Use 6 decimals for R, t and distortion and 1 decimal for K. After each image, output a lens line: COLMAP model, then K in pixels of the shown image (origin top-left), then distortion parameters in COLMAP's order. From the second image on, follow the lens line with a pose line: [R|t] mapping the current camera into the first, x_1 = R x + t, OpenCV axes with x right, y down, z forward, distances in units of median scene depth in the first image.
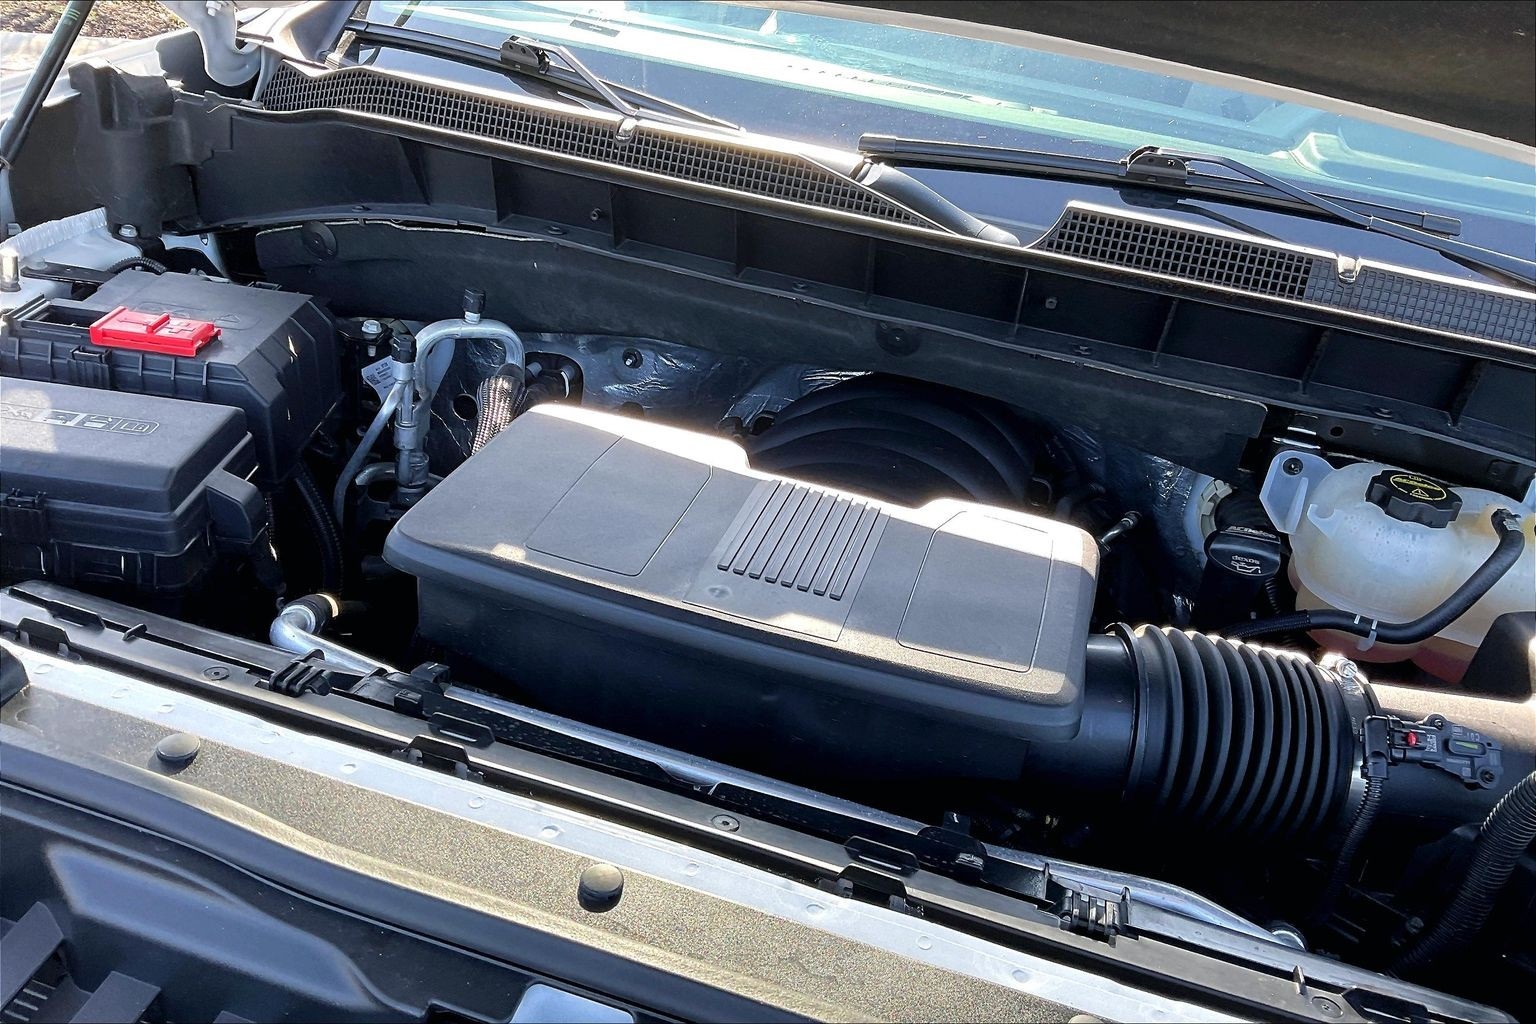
lens RADIAL K [[1288.7, 0, 768.0], [0, 1288.7, 512.0], [0, 0, 1]] dist [0.109062, -0.245846]
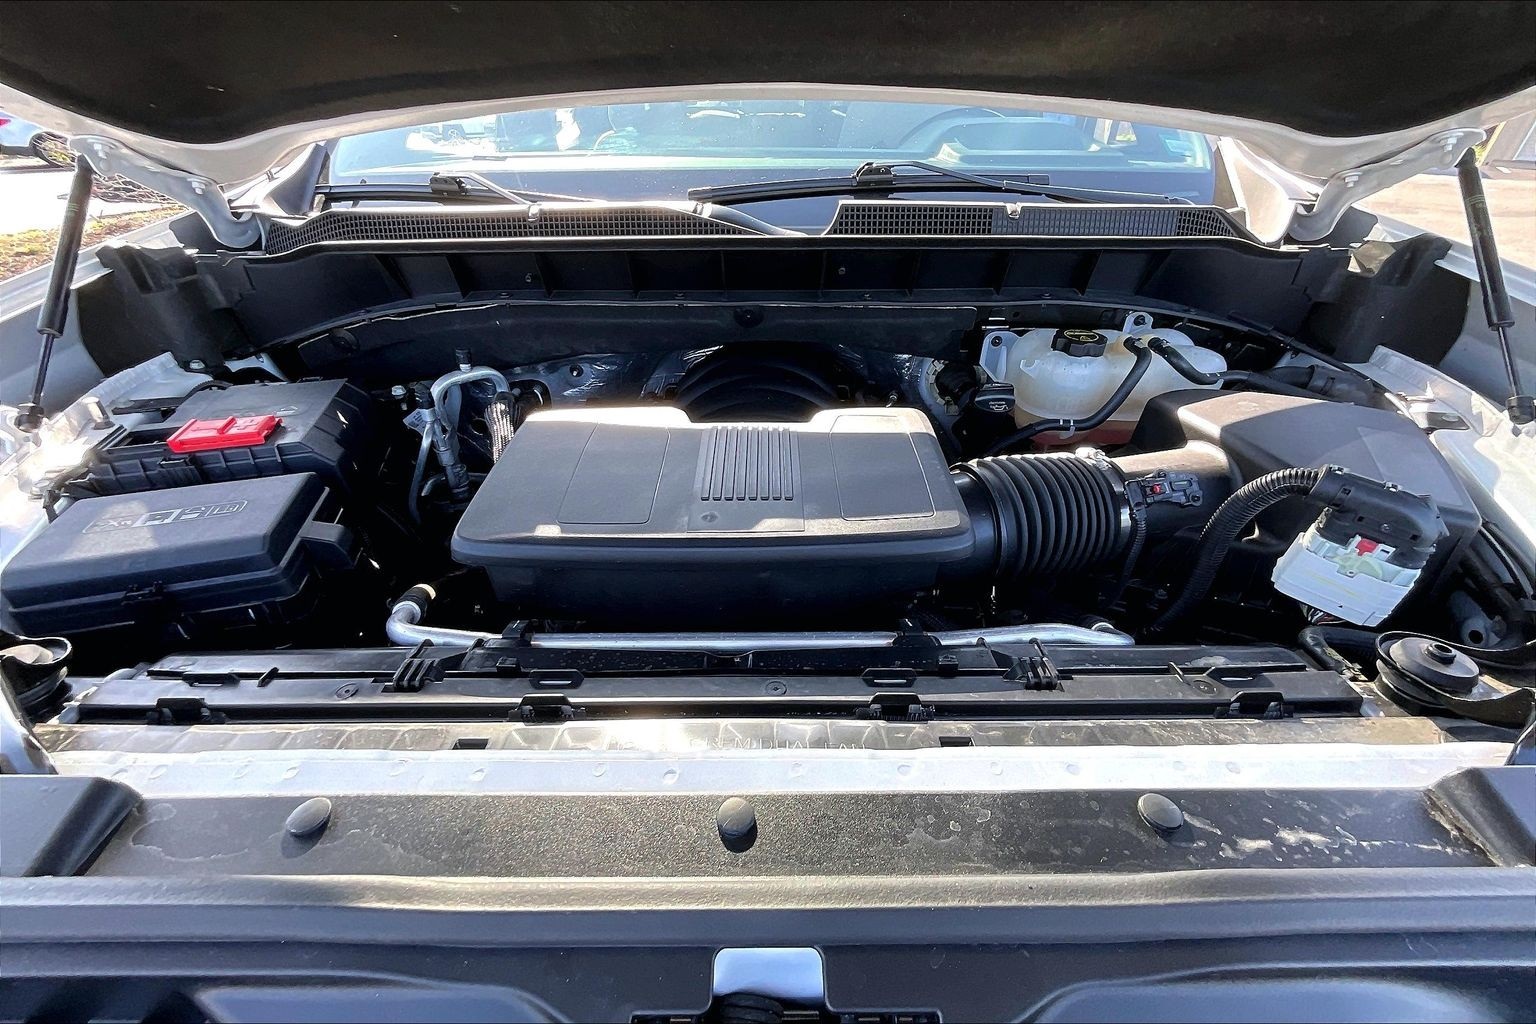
lens RADIAL K [[625.1, 0, 768.0], [0, 625.1, 512.0], [0, 0, 1]] dist [-0.023219, 0.016581]
pose [[0.951651, -0.267429, 0.151139, -0.056581], [0.242905, 0.956313, 0.162671, -0.026802], [-0.188039, -0.118094, 0.975036, 0.249487]]
